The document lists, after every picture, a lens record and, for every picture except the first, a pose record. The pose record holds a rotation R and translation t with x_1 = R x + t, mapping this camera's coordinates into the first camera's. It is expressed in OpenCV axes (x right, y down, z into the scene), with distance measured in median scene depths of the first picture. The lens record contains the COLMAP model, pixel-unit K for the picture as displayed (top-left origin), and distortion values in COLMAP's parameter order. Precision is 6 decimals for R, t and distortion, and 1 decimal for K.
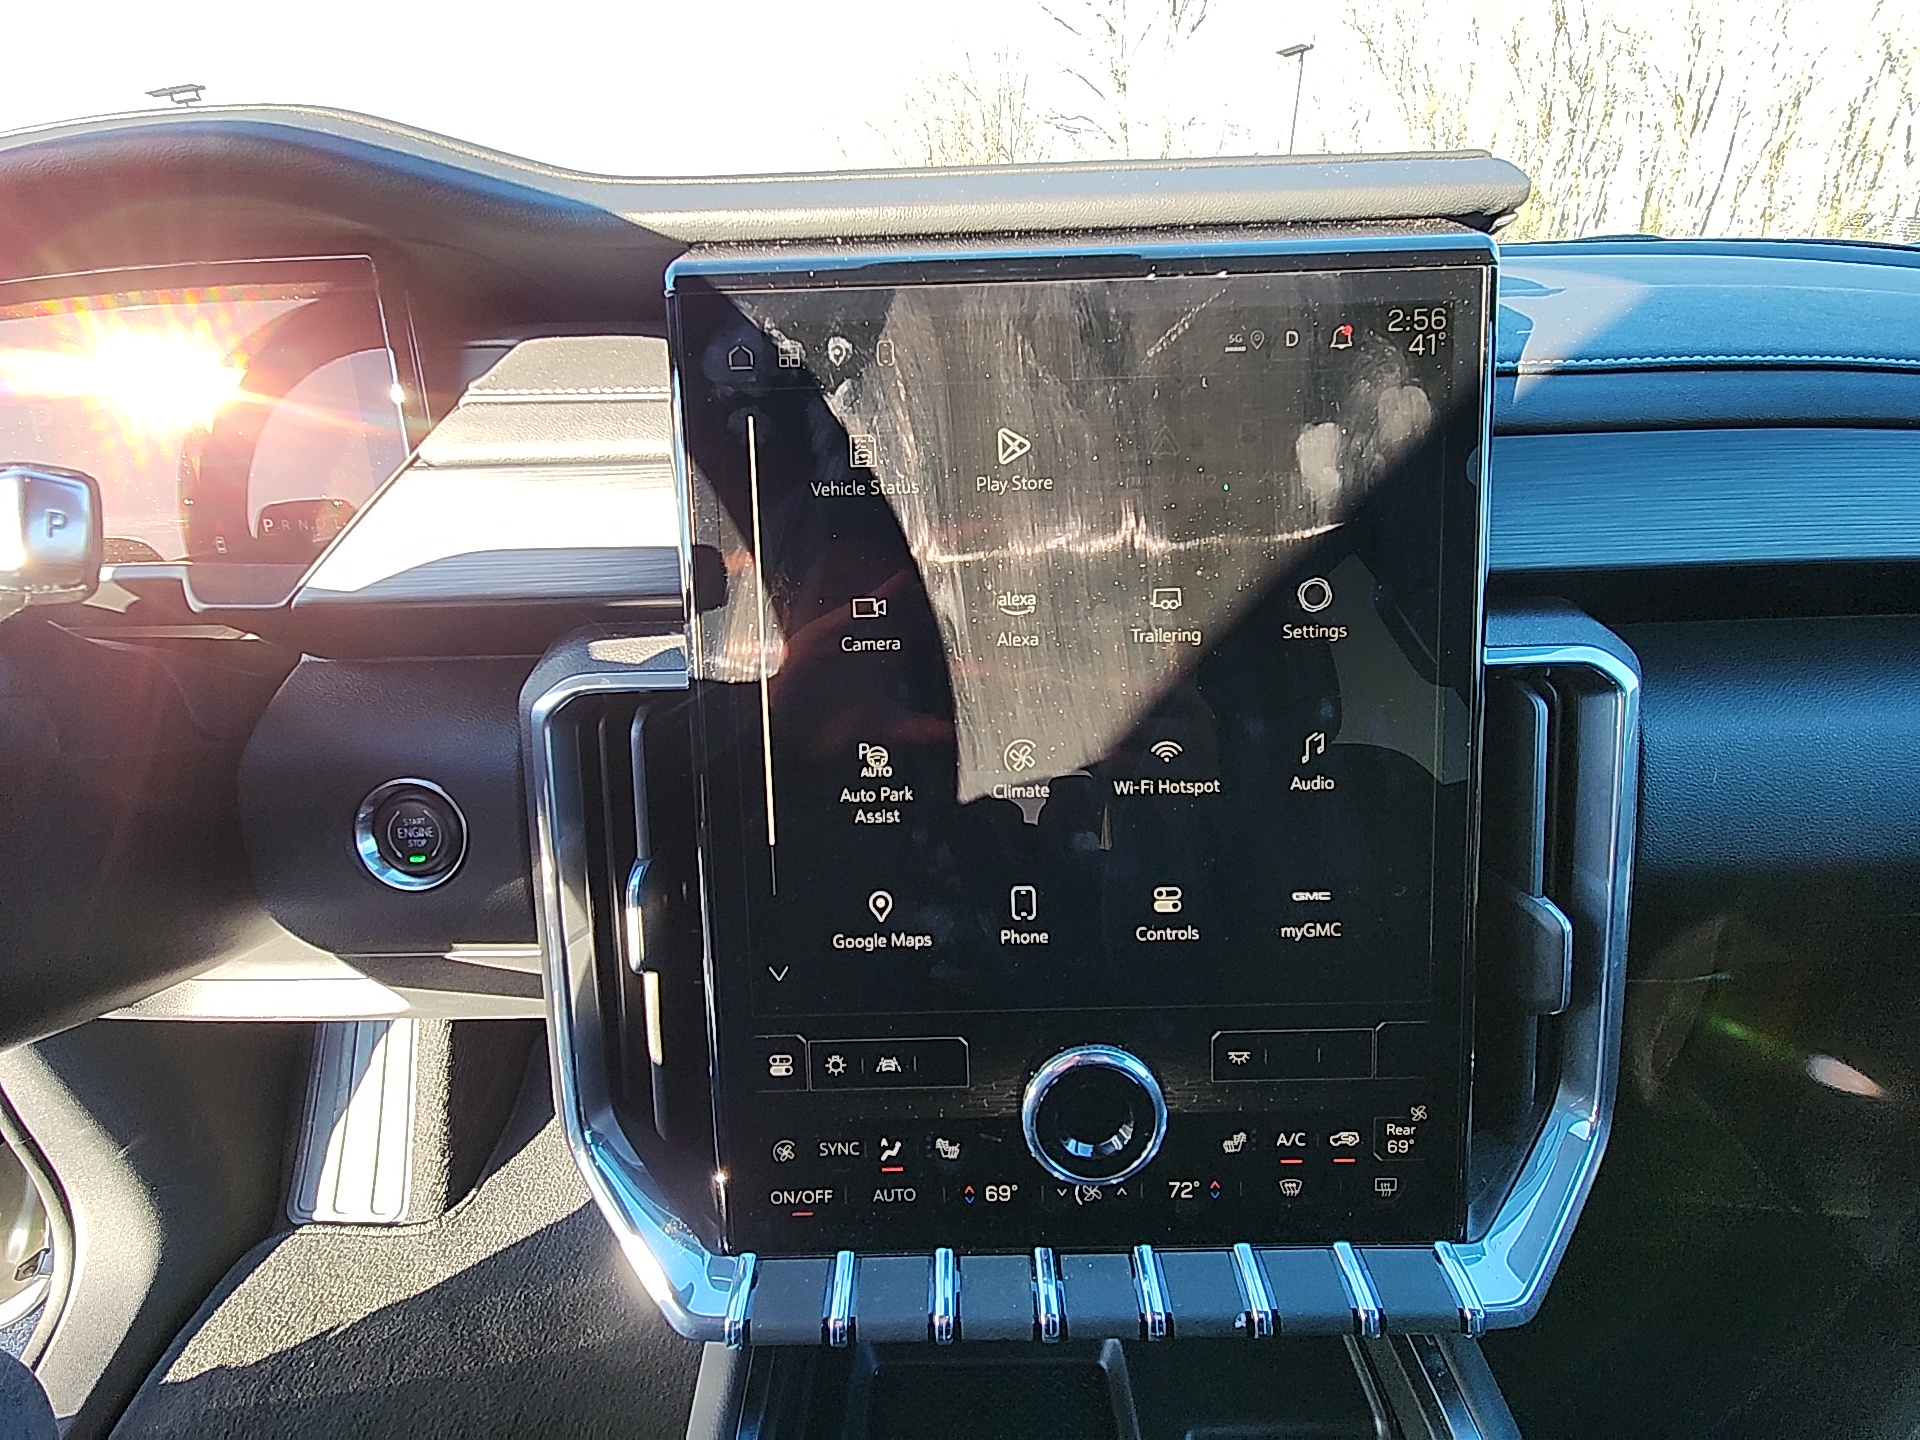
lens RADIAL K [[763.5, 0, 955.3], [0, 763.5, 710.4], [0, 0, 1]] dist [0.006606, -0.006407]
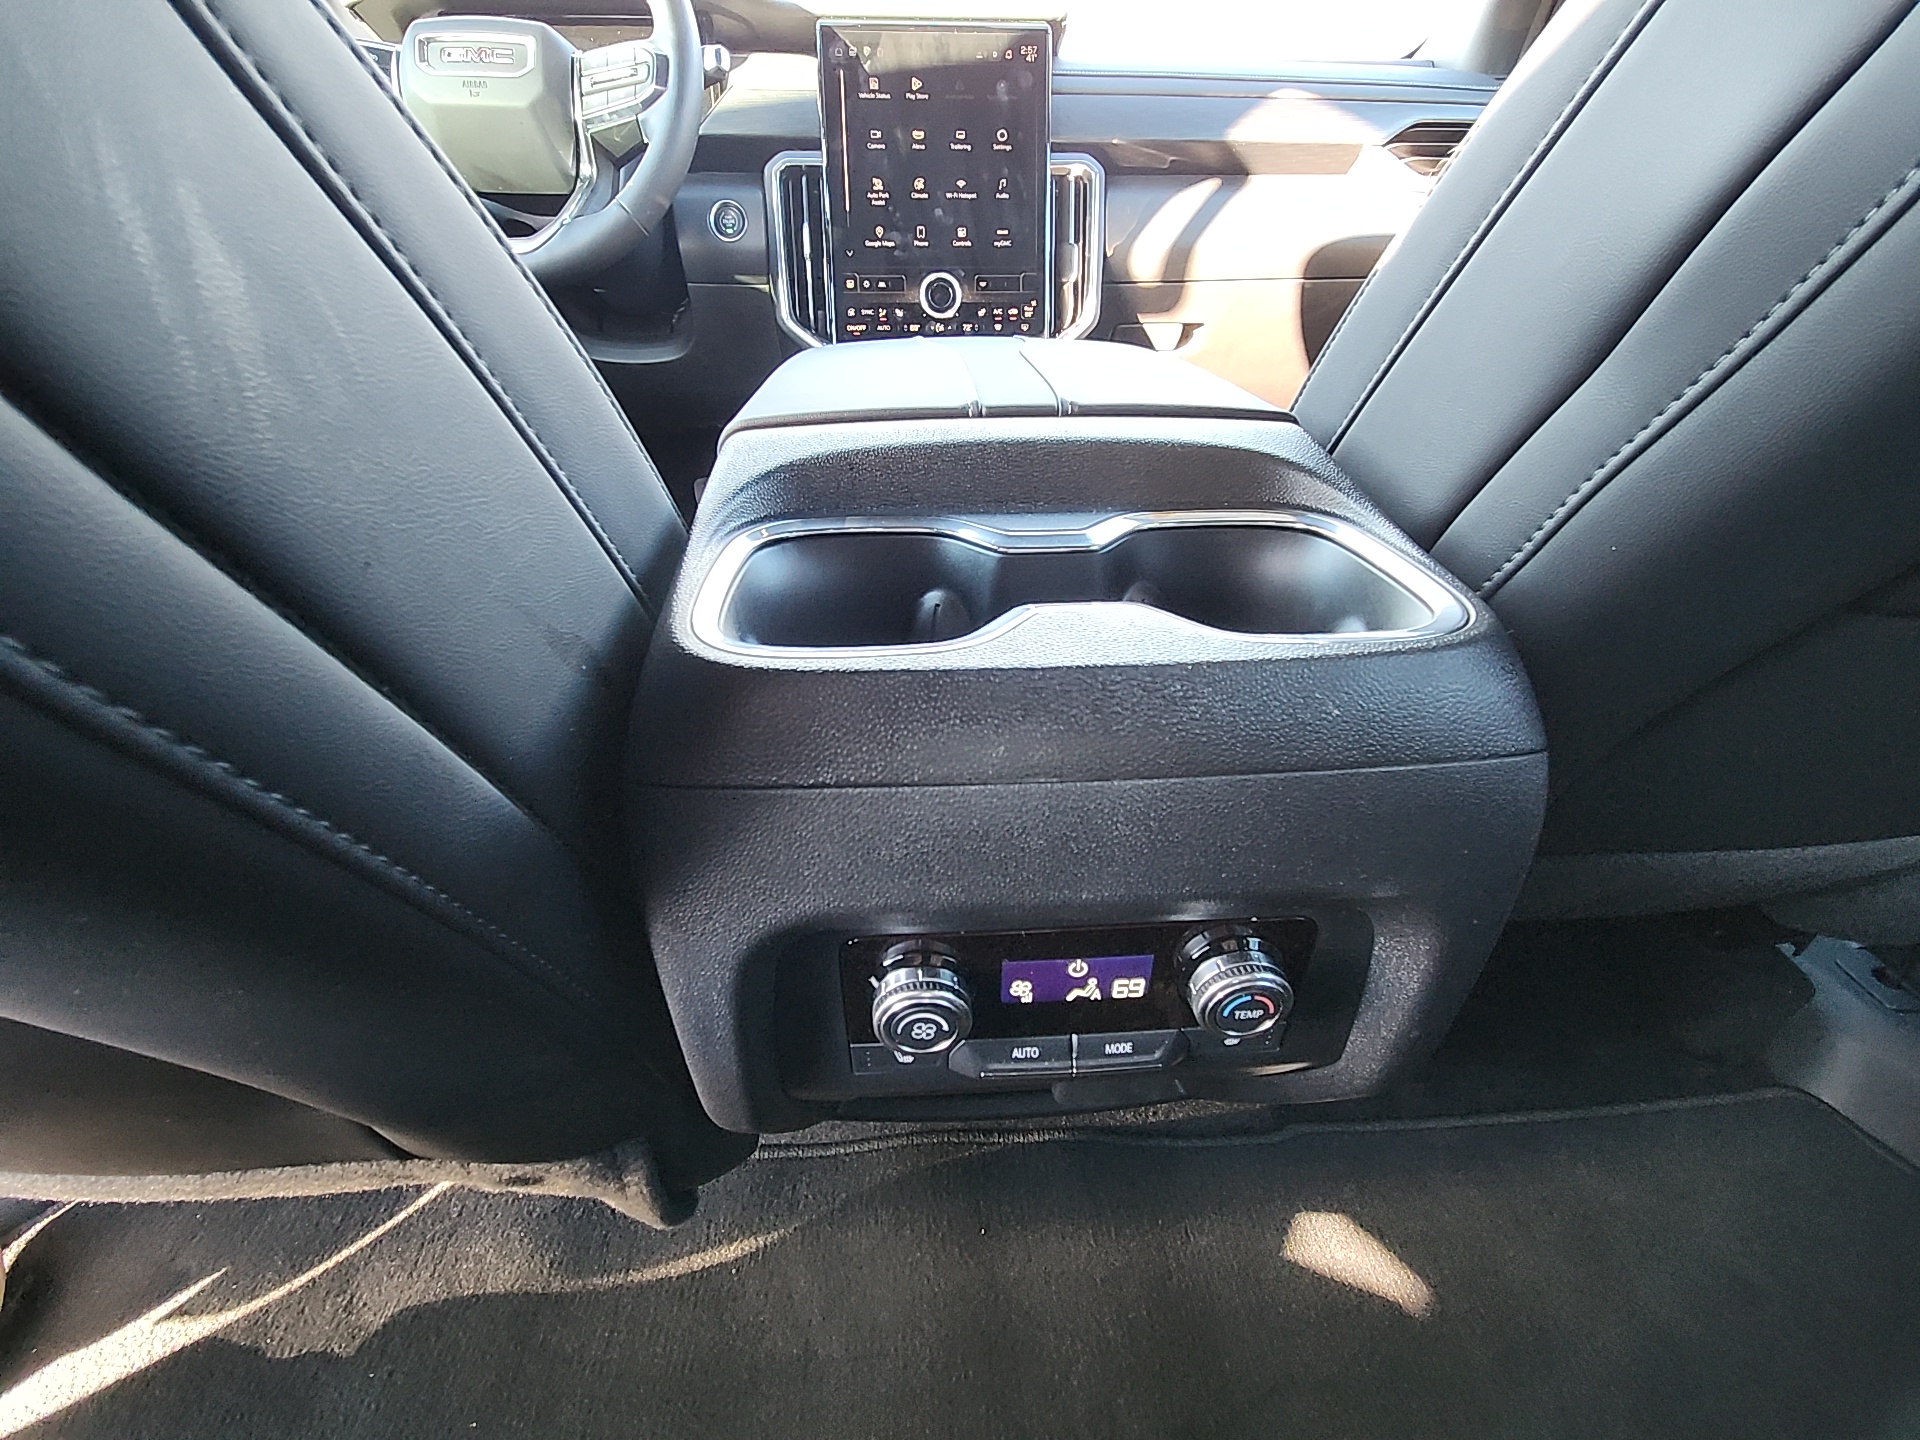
lens RADIAL K [[763.5, 0, 963.7], [0, 763.5, 728.4], [0, 0, 1]] dist [0.006606, -0.006407]
pose [[0.997880, -0.002876, 0.065019, 0.051677], [-0.005389, 0.991942, 0.126581, 2.055018], [-0.064859, -0.126663, 0.989823, -2.749696]]
